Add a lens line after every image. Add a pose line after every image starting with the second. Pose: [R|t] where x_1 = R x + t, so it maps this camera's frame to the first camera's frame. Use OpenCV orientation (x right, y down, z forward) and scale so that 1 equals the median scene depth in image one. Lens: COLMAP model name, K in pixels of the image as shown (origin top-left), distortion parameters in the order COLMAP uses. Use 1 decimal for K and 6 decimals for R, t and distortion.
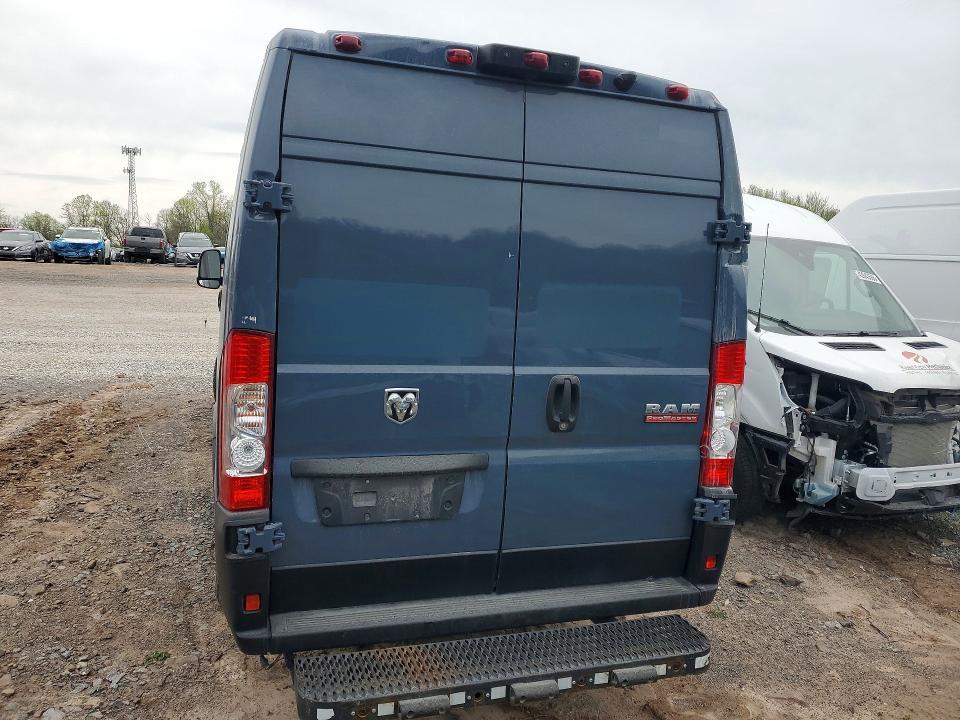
lens RADIAL K [[748.2, 0, 479.7], [0, 748.2, 351.6], [0, 0, 1]] dist [0.020835, 0.000537]
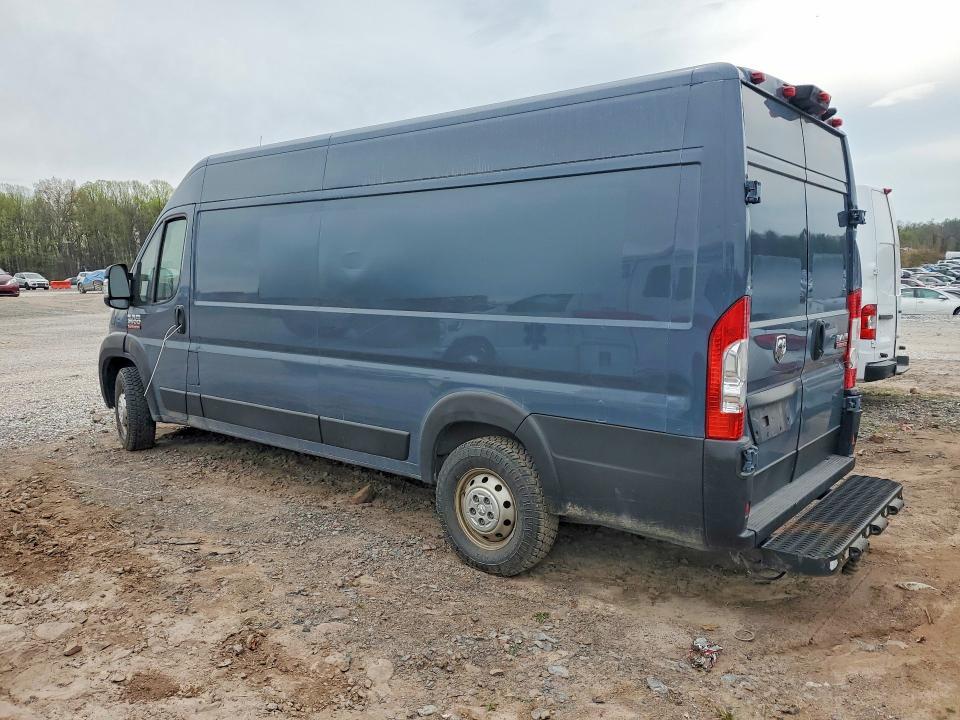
lens RADIAL K [[750.9, 0, 480.0], [0, 750.9, 360.0], [0, 0, 1]] dist [0.005567, -0.003398]
pose [[0.843967, -0.119072, 0.523011, -0.783918], [0.120231, 0.992234, 0.031884, -0.008108], [-0.522746, 0.035973, 0.851729, 0.077883]]
